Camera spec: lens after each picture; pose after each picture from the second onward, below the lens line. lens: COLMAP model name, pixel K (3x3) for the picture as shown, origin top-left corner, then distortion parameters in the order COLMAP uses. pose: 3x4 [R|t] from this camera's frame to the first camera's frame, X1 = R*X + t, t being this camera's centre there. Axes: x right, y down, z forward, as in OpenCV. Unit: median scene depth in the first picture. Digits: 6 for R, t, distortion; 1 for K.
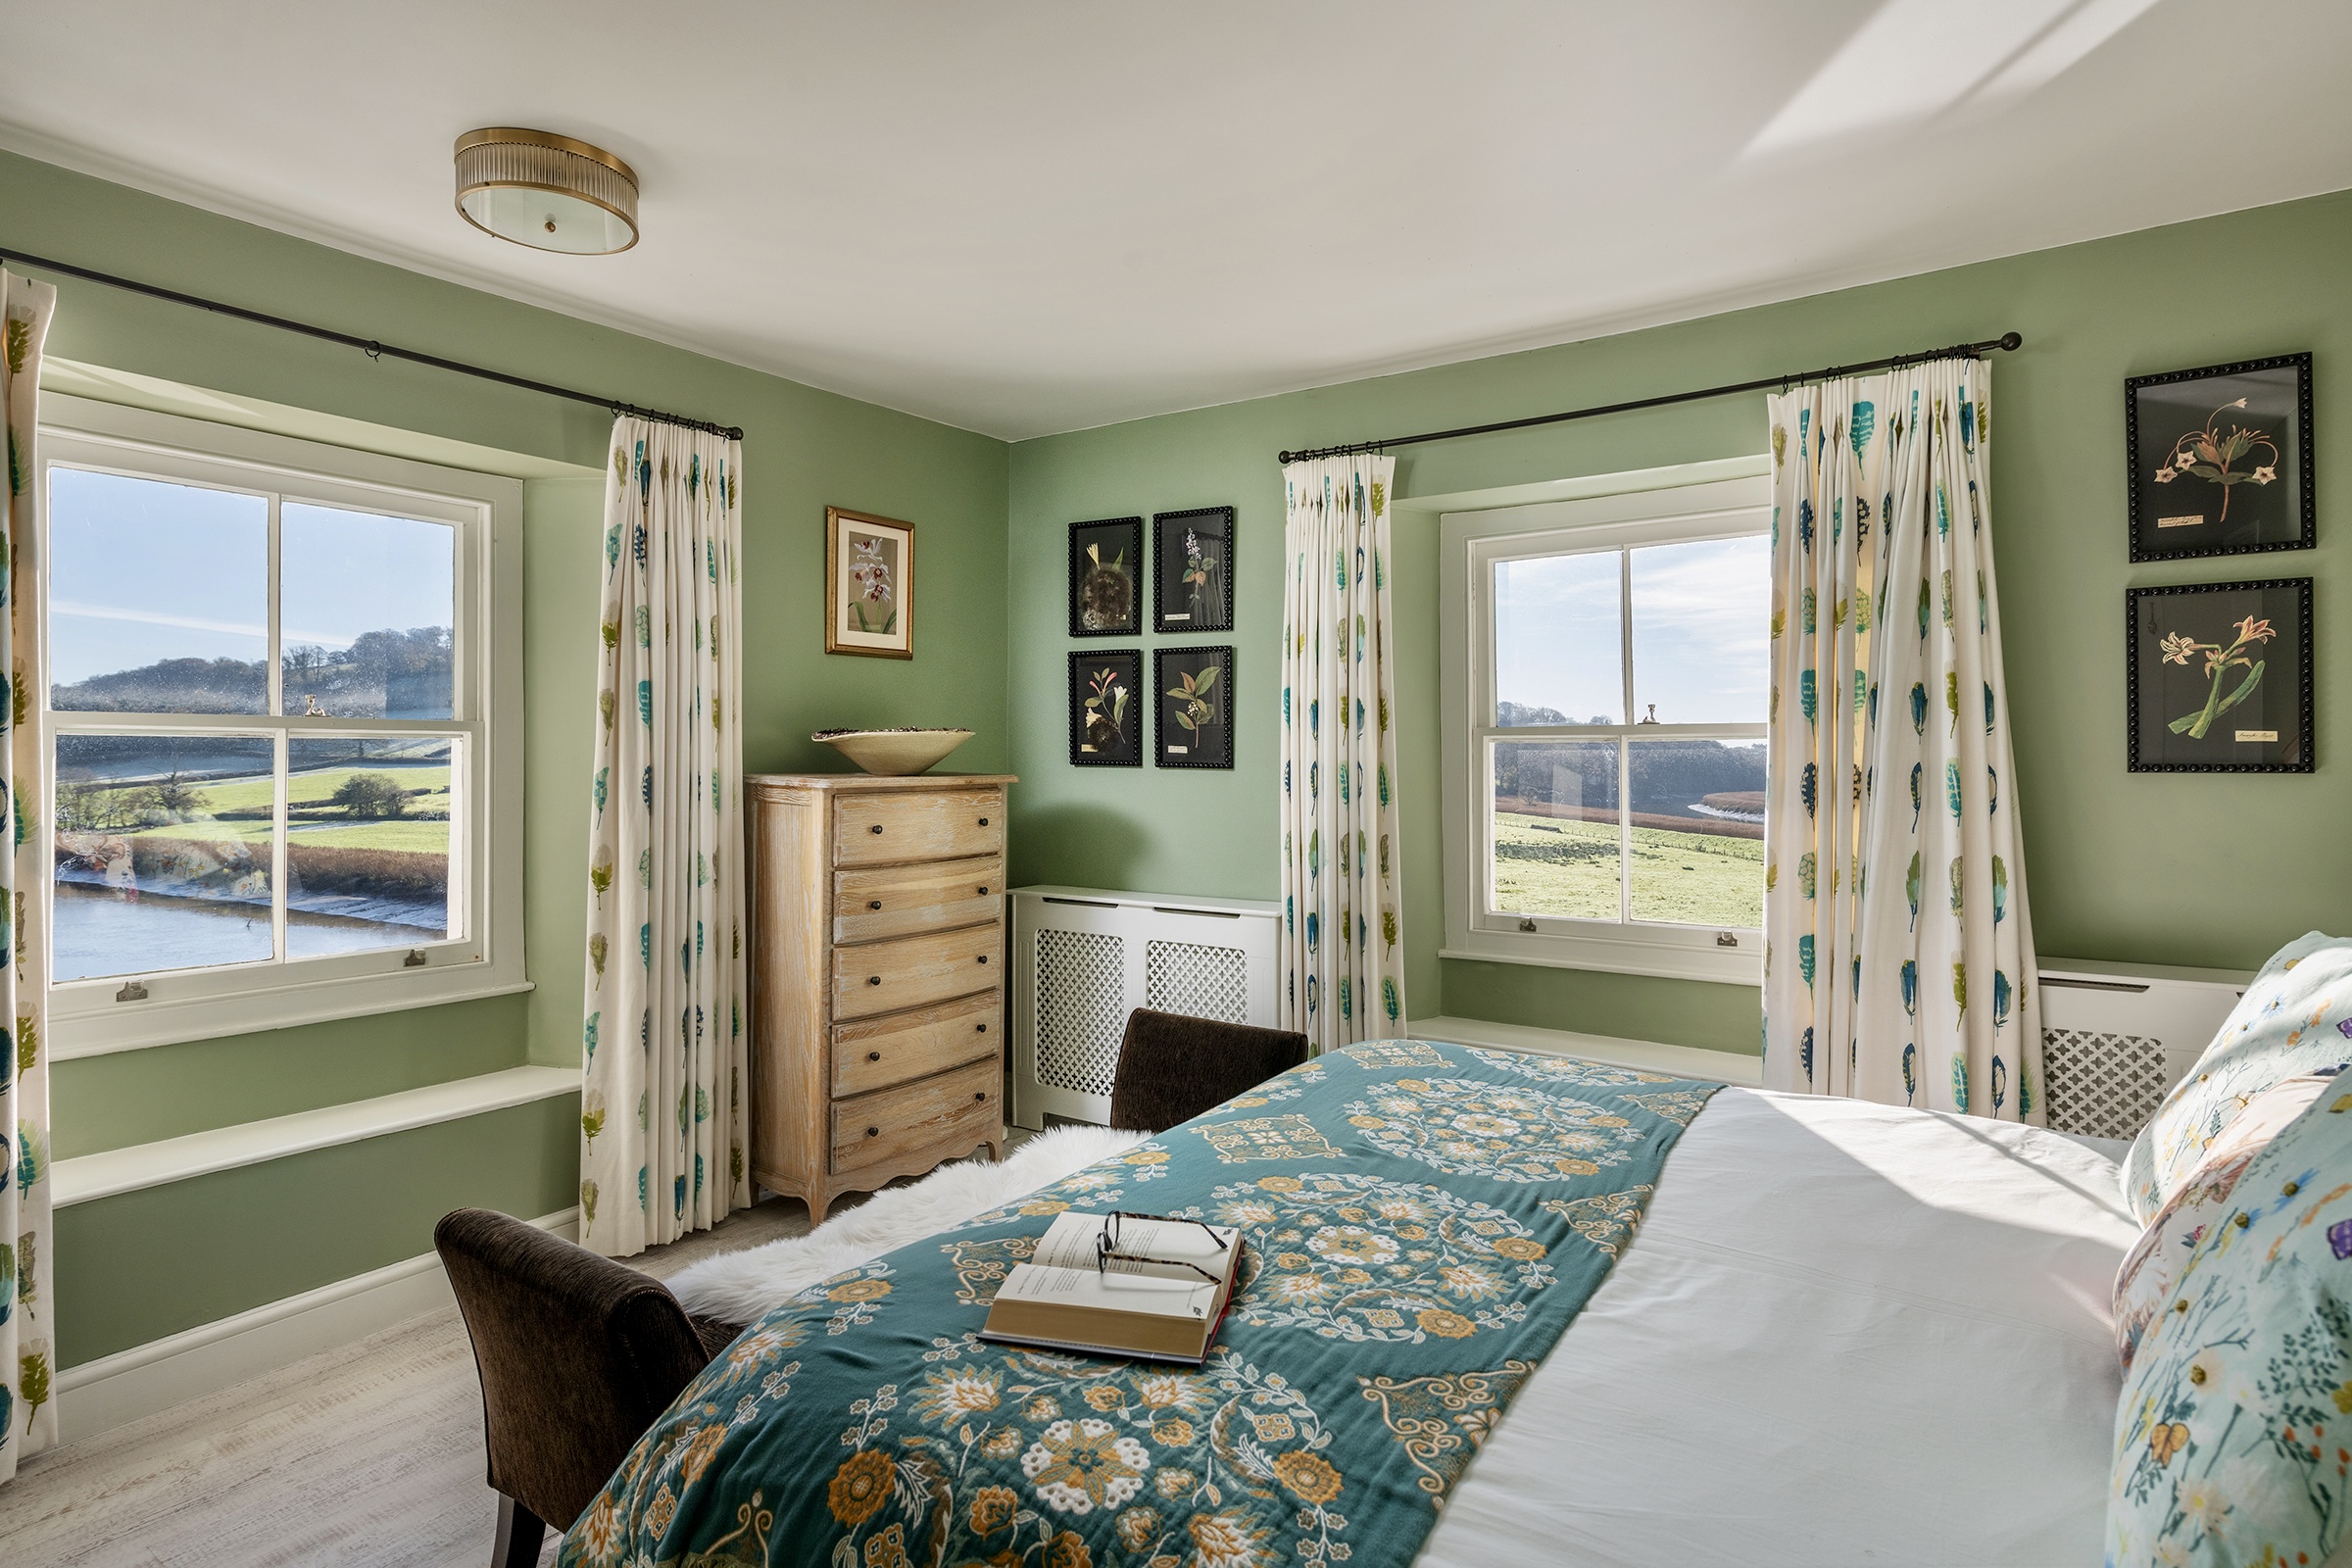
lens RADIAL K [[1232.8, 0, 1172.6], [0, 1232.8, 765.2], [0, 0, 1]] dist [0.003014, -0.000016]
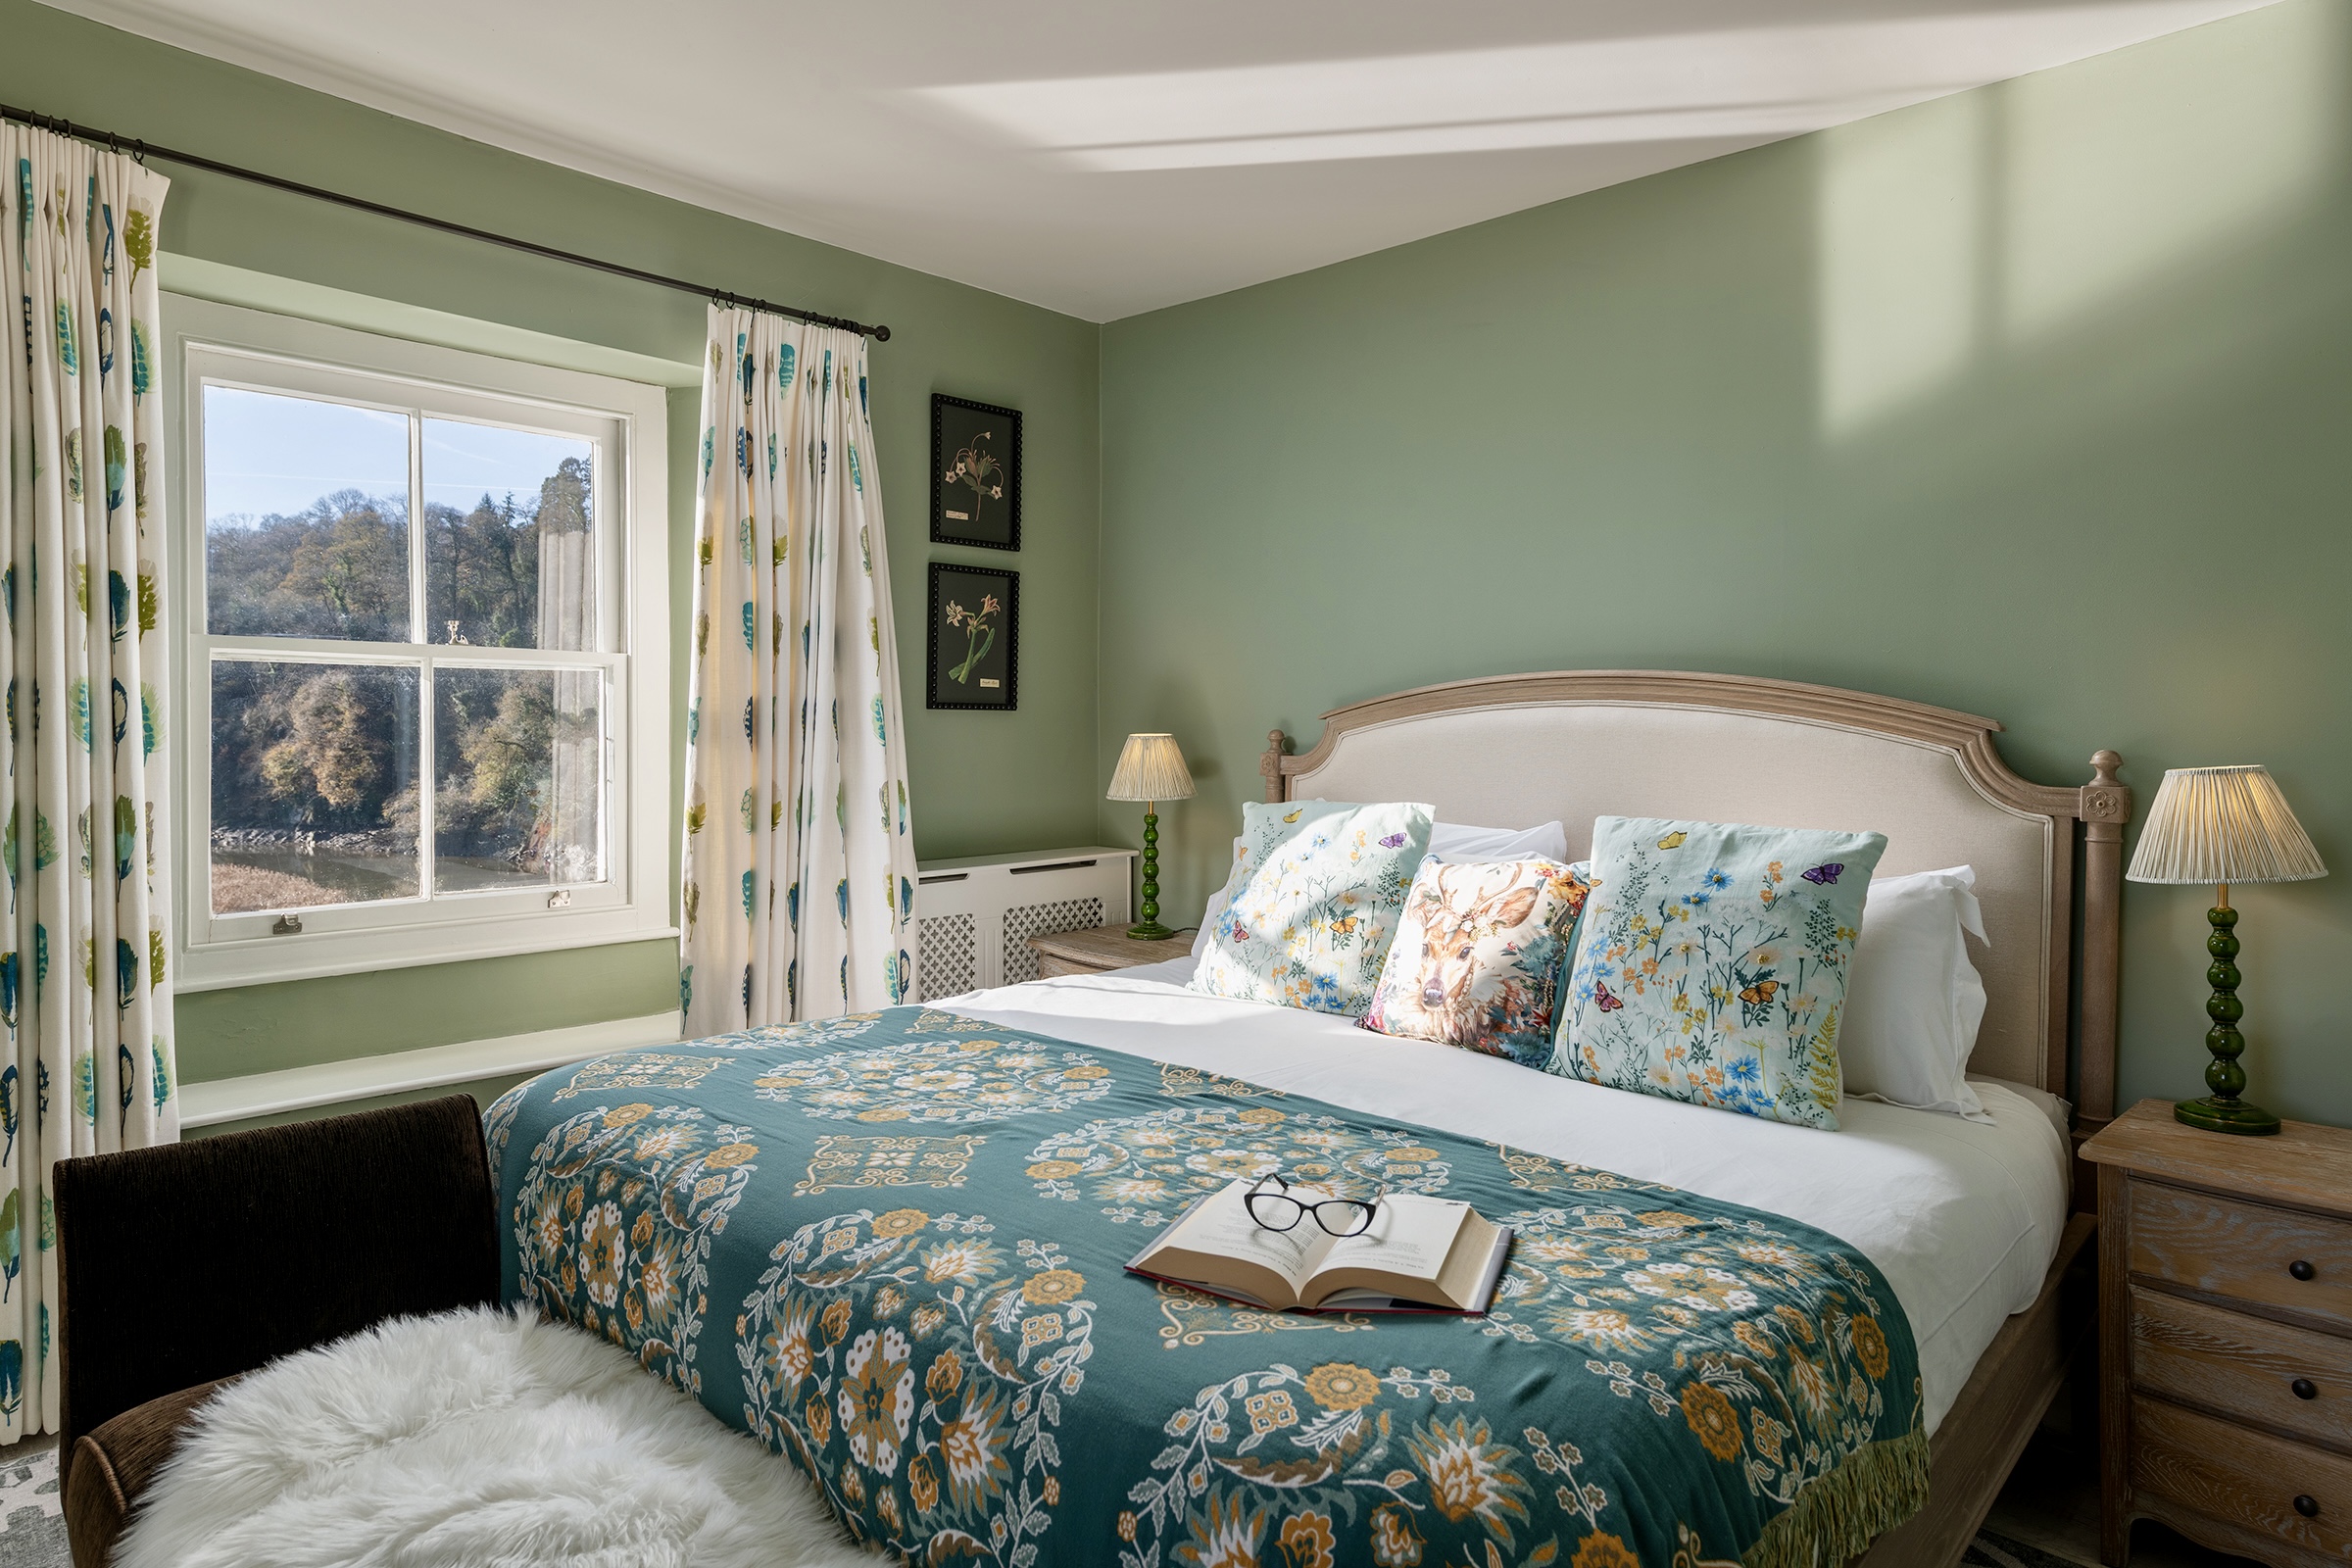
lens RADIAL K [[1386.6, 0, 1174.4], [0, 1386.6, 778.6], [0, 0, 1]] dist [0.020264, -0.001314]
pose [[0.148455, -0.036187, 0.988257, -0.841020], [-0.002542, 0.999313, 0.036973, 0.033989], [-0.988916, -0.008001, 0.148261, 0.779297]]
